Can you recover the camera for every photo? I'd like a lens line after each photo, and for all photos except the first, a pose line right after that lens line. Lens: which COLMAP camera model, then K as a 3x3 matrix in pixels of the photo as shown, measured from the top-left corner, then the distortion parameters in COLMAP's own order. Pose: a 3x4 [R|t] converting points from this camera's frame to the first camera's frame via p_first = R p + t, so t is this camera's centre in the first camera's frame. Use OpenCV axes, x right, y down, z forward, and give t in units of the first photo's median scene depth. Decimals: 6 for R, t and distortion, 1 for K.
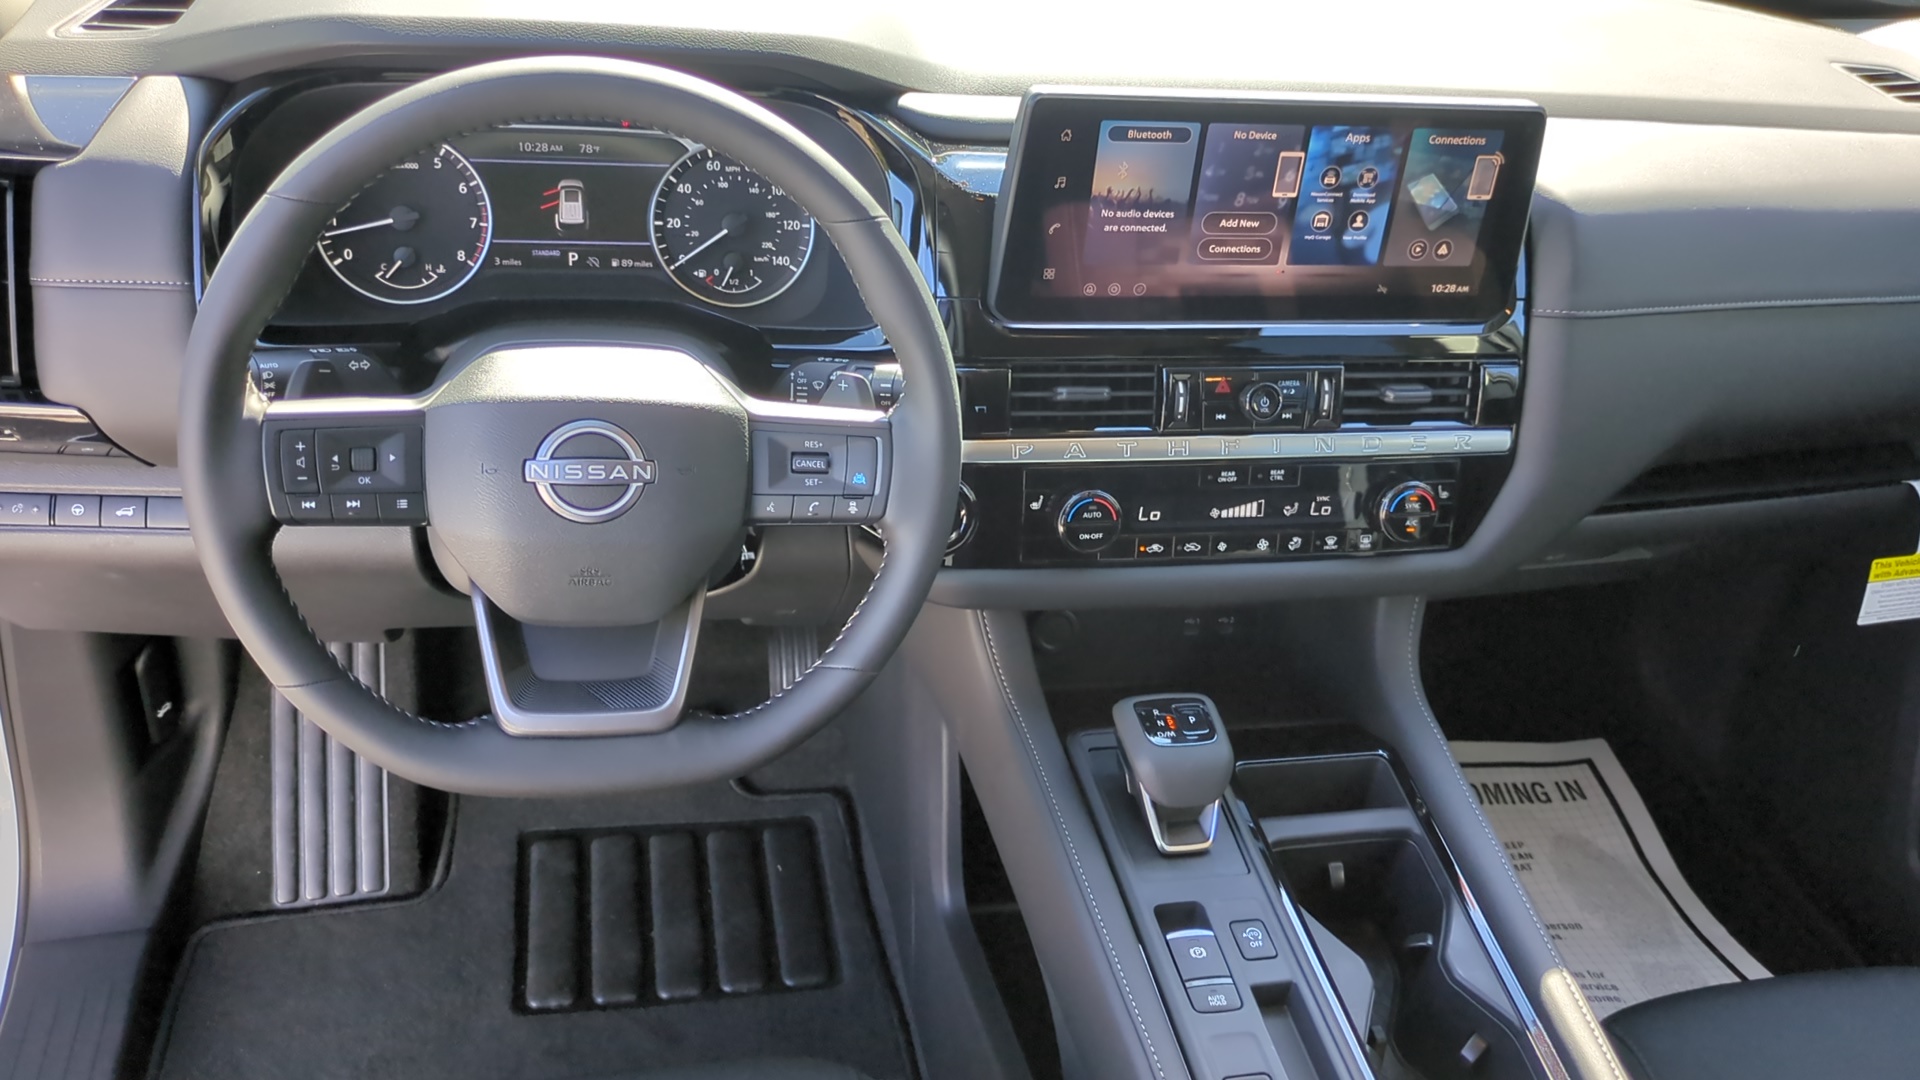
lens RADIAL K [[1665.7, 0, 958.2], [0, 1665.7, 524.3], [0, 0, 1]] dist [0.058902, -0.115889]
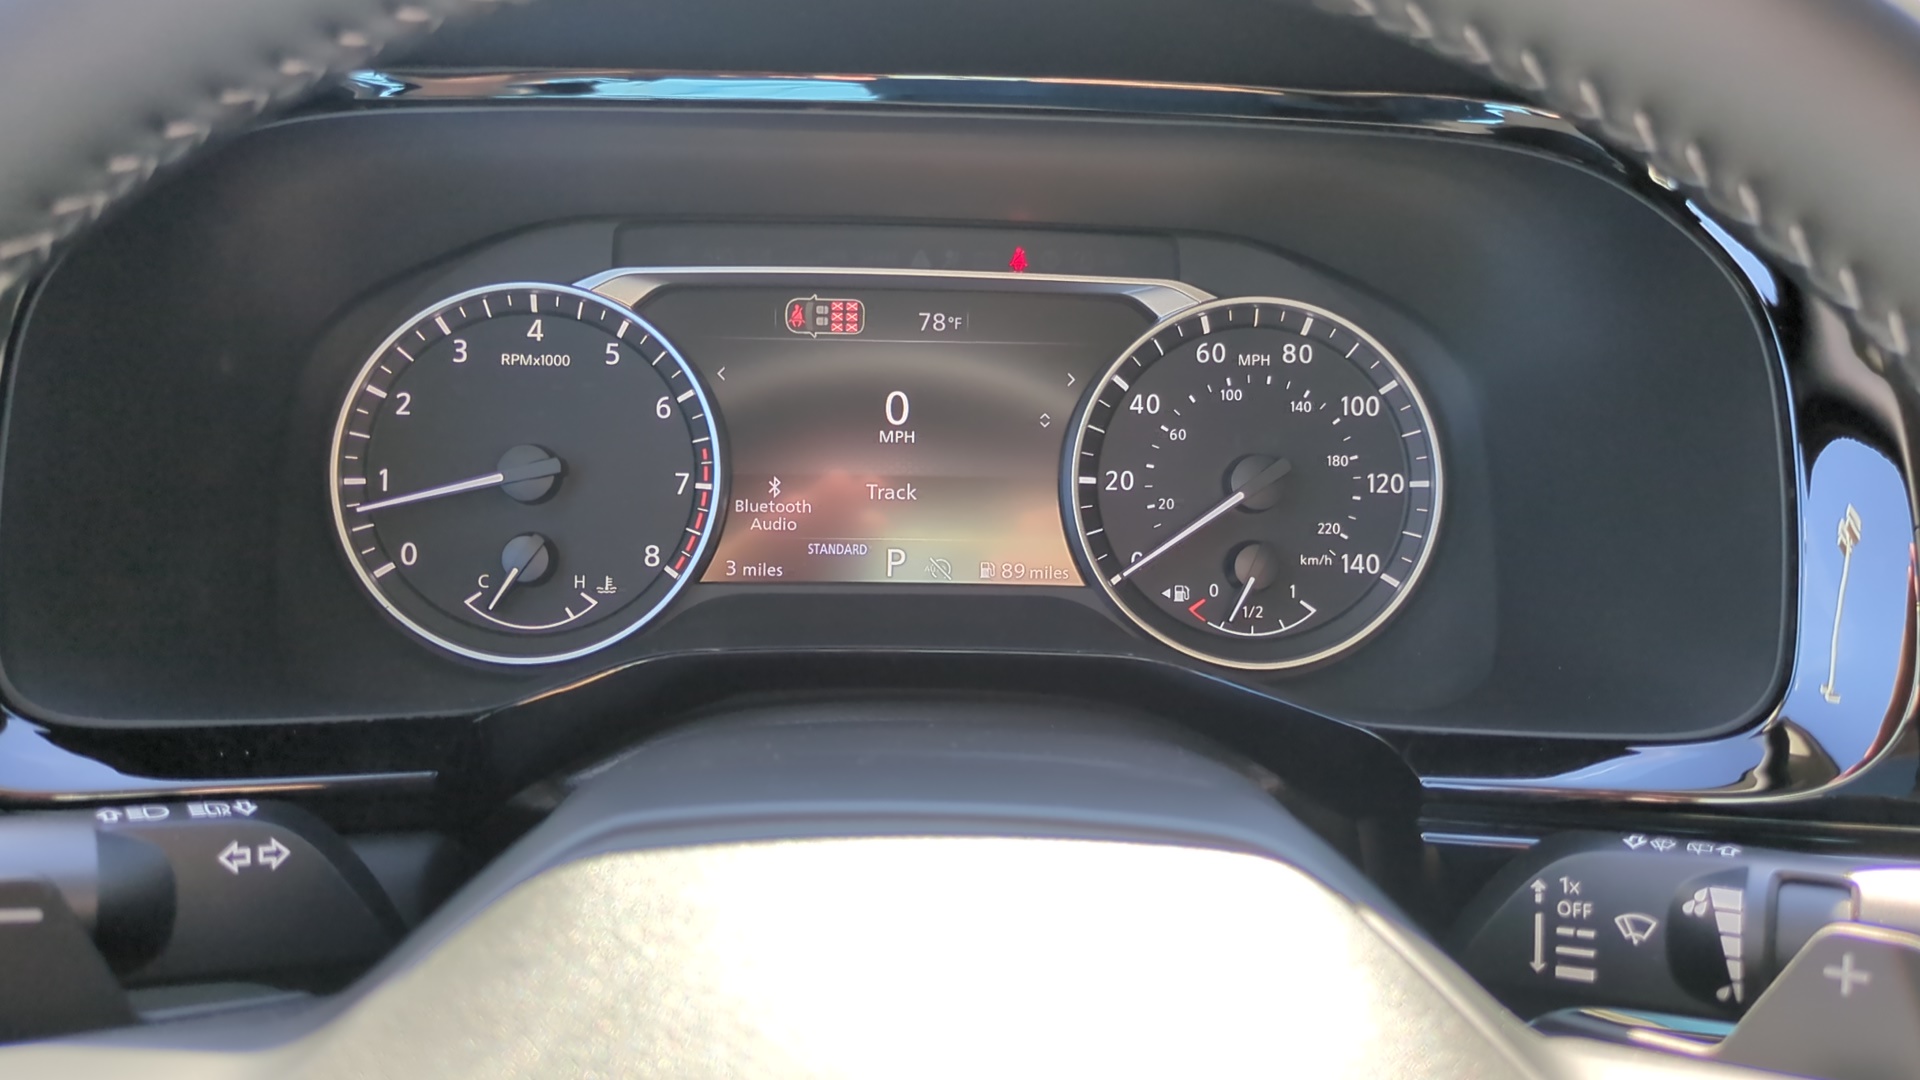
lens RADIAL K [[1665.7, 0, 953.7], [0, 1665.7, 533.5], [0, 0, 1]] dist [0.058902, -0.115889]
pose [[0.981477, -0.011458, -0.191238, -0.135846], [-0.026801, 0.980182, -0.196275, -0.082913], [0.189697, 0.197765, 0.961719, 0.599106]]
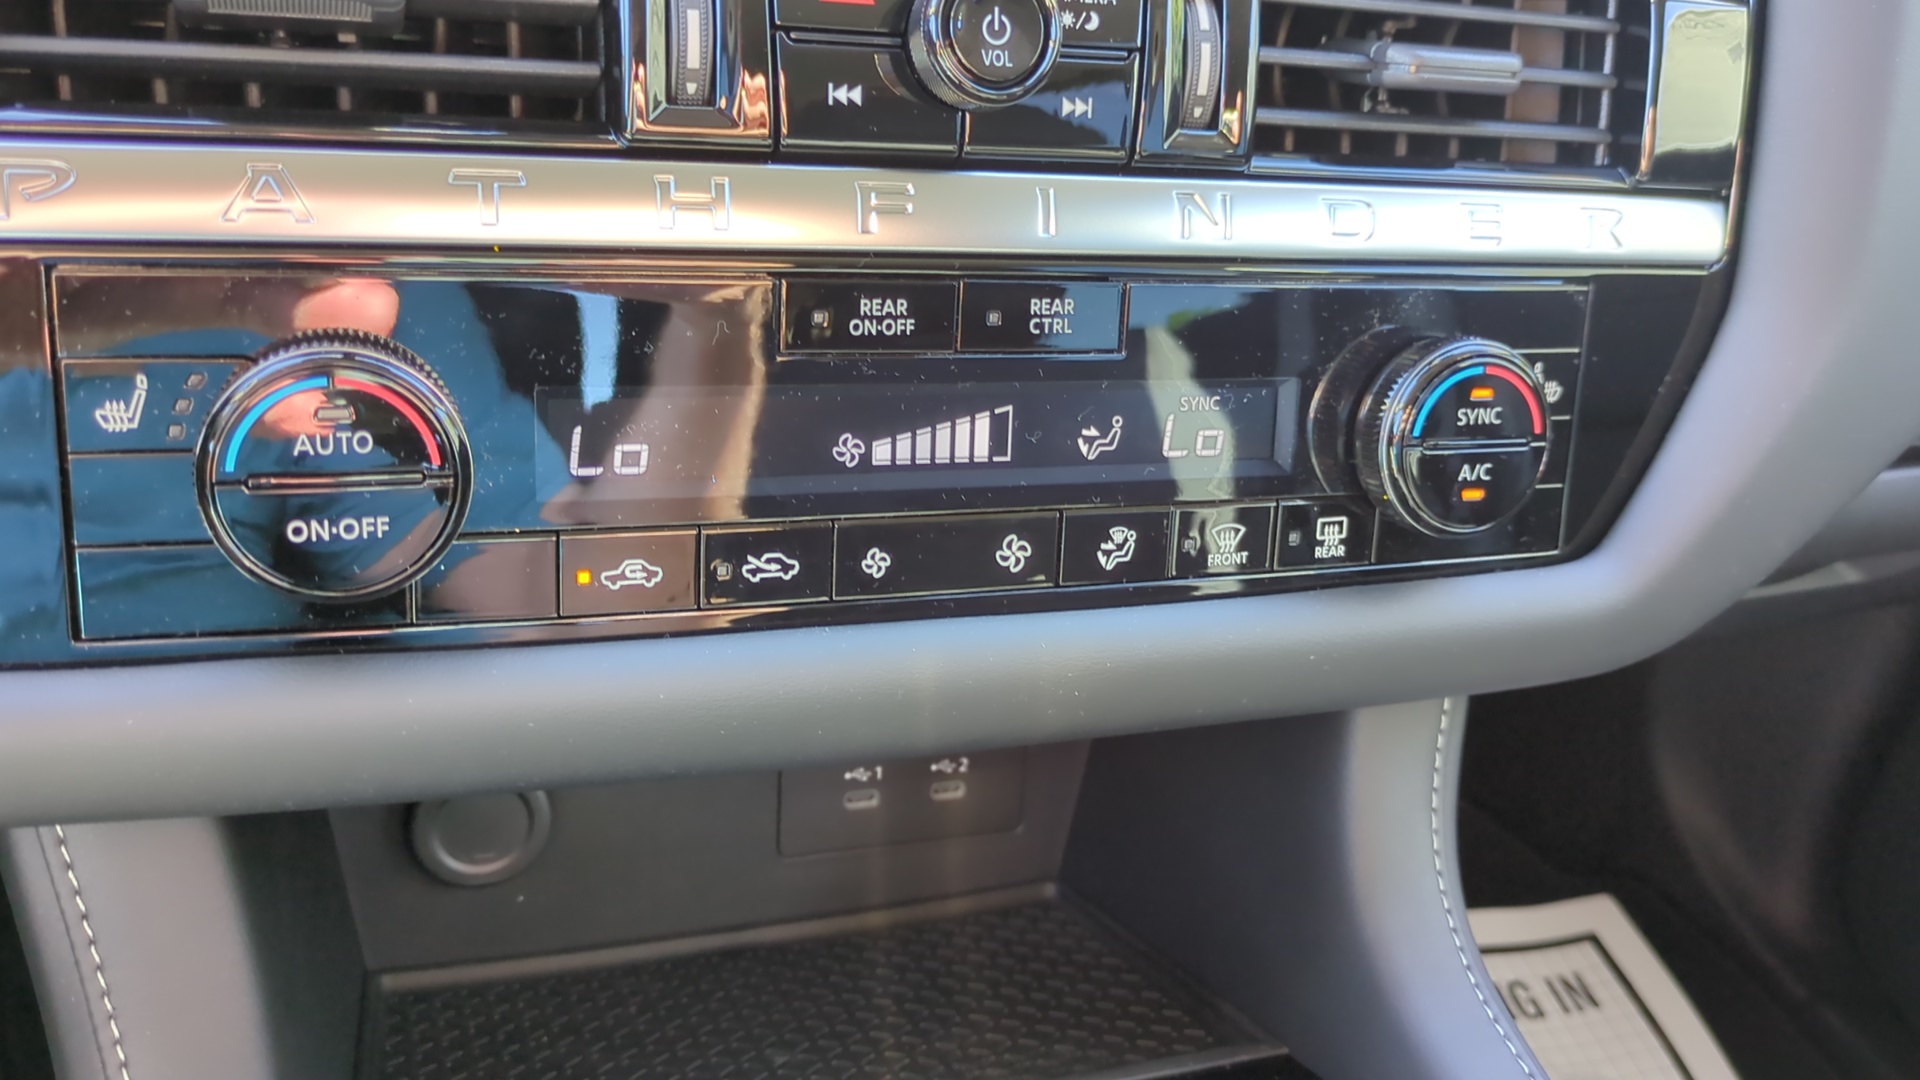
lens RADIAL K [[1665.7, 0, 955.8], [0, 1665.7, 536.7], [0, 0, 1]] dist [0.058902, -0.115889]
pose [[0.992695, -0.028497, 0.117241, 0.138849], [0.033011, 0.998779, -0.036748, 0.020126], [-0.116051, 0.040350, 0.992423, 0.712217]]
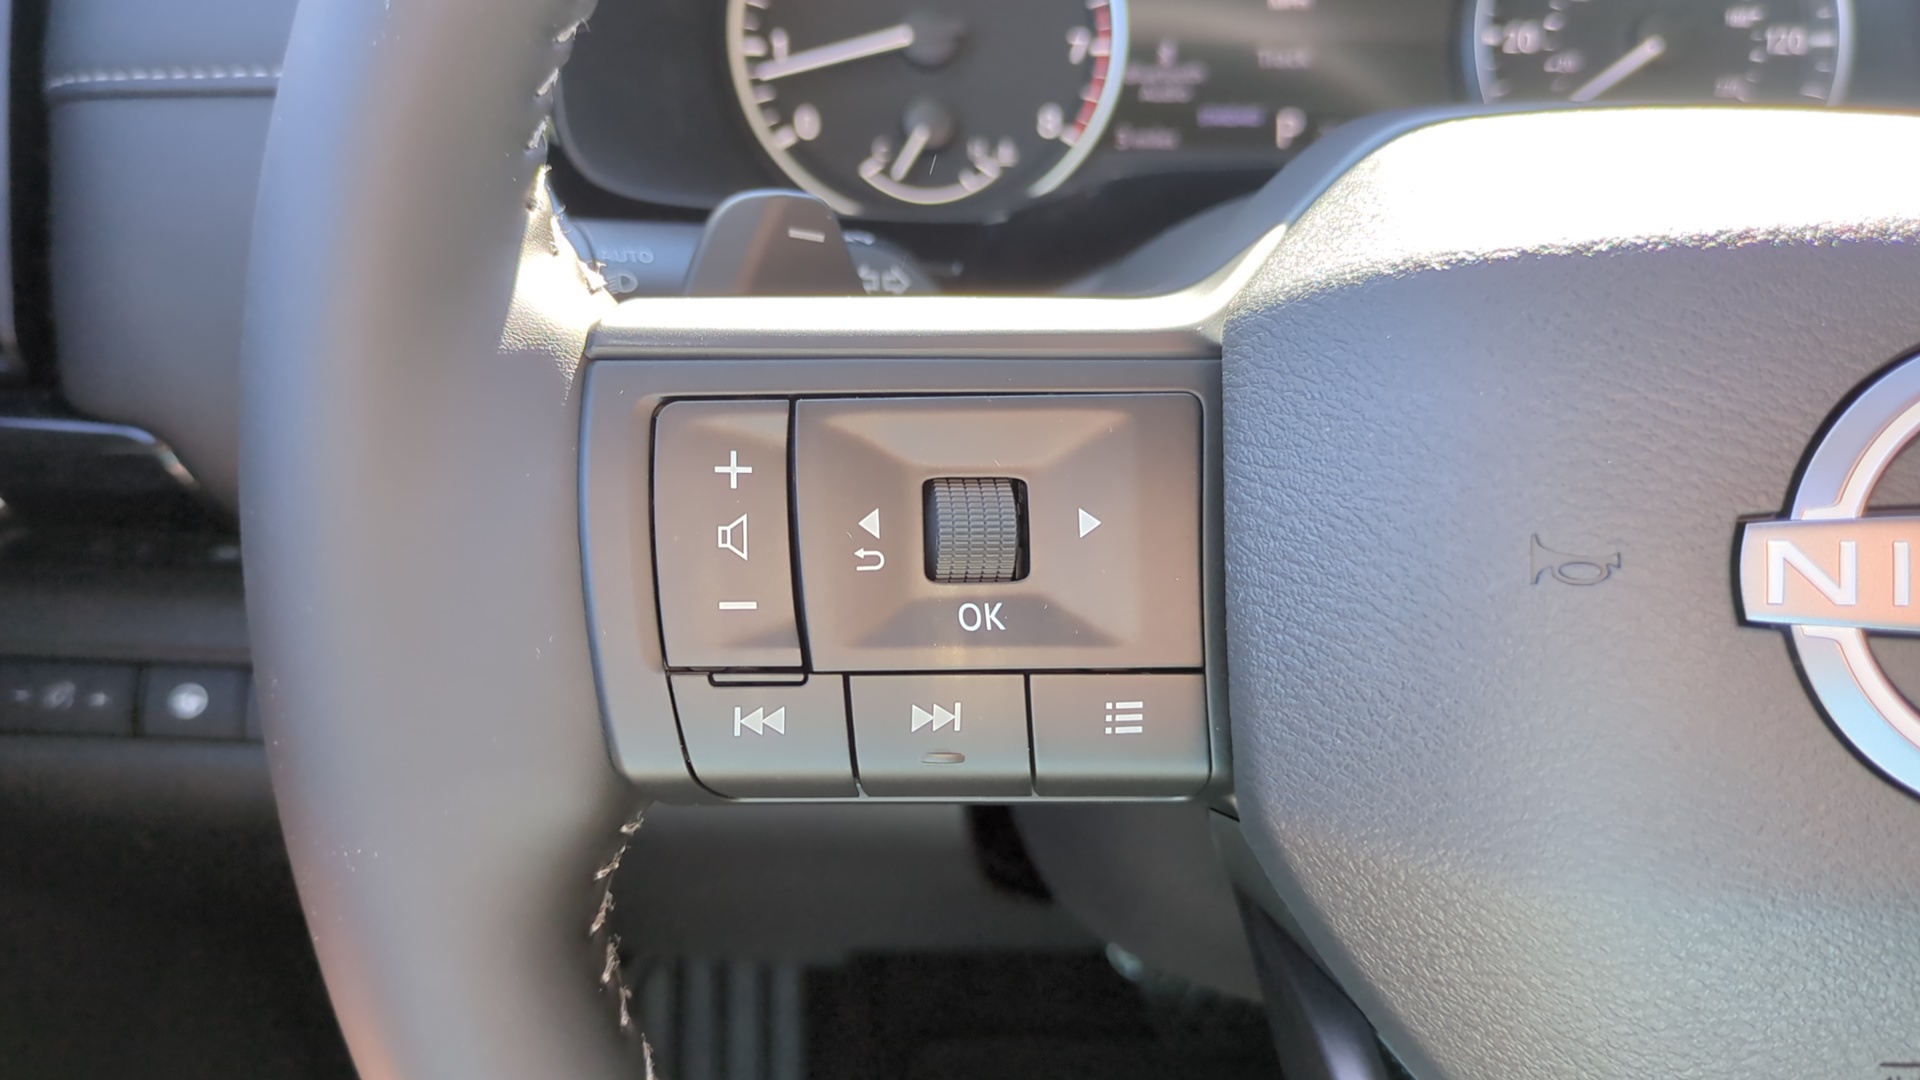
lens RADIAL K [[1665.7, 0, 972.7], [0, 1665.7, 542.3], [0, 0, 1]] dist [0.058902, -0.115889]
pose [[0.981010, -0.004878, -0.193894, -0.236722], [-0.011810, 0.996326, -0.084818, -0.012740], [0.193595, 0.085498, 0.977349, 0.586791]]
